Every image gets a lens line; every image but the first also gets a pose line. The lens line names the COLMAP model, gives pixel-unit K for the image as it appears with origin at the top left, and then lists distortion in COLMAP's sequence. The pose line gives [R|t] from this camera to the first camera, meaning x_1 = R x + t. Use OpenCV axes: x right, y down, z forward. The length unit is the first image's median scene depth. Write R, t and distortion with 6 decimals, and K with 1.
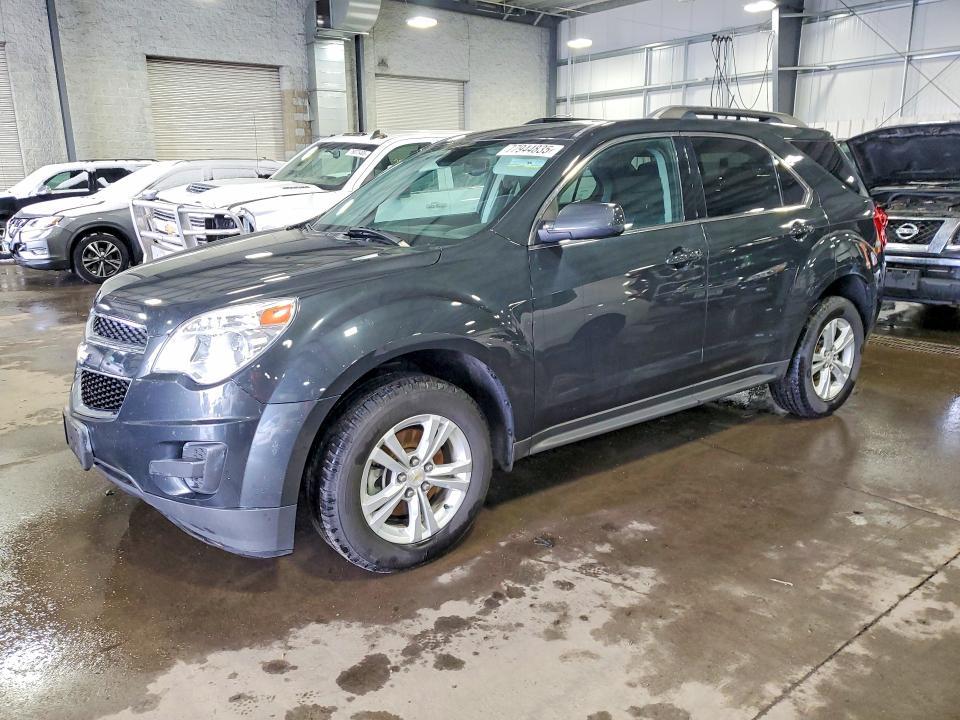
lens RADIAL K [[733.2, 0, 471.0], [0, 733.2, 359.1], [0, 0, 1]] dist [-0.009721, 0.063101]
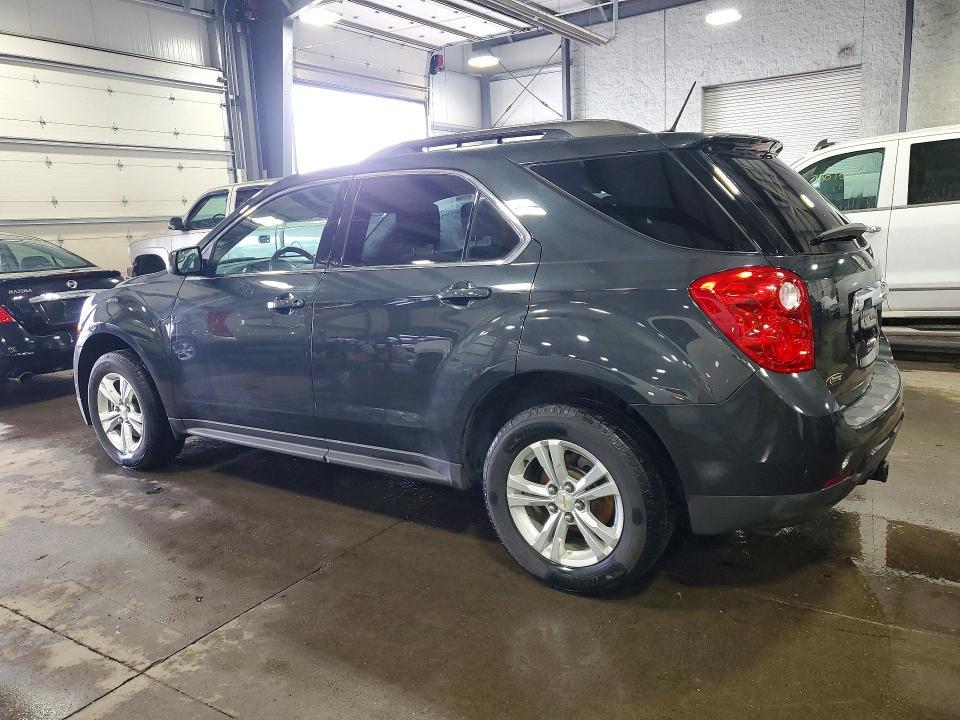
lens RADIAL K [[733.2, 0, 471.0], [0, 733.2, 359.1], [0, 0, 1]] dist [-0.009721, 0.063101]
pose [[0.318054, 0.170515, -0.932613, 1.708256], [-0.186657, 0.975702, 0.114737, -0.294168], [0.929516, 0.137586, 0.342154, 1.155769]]
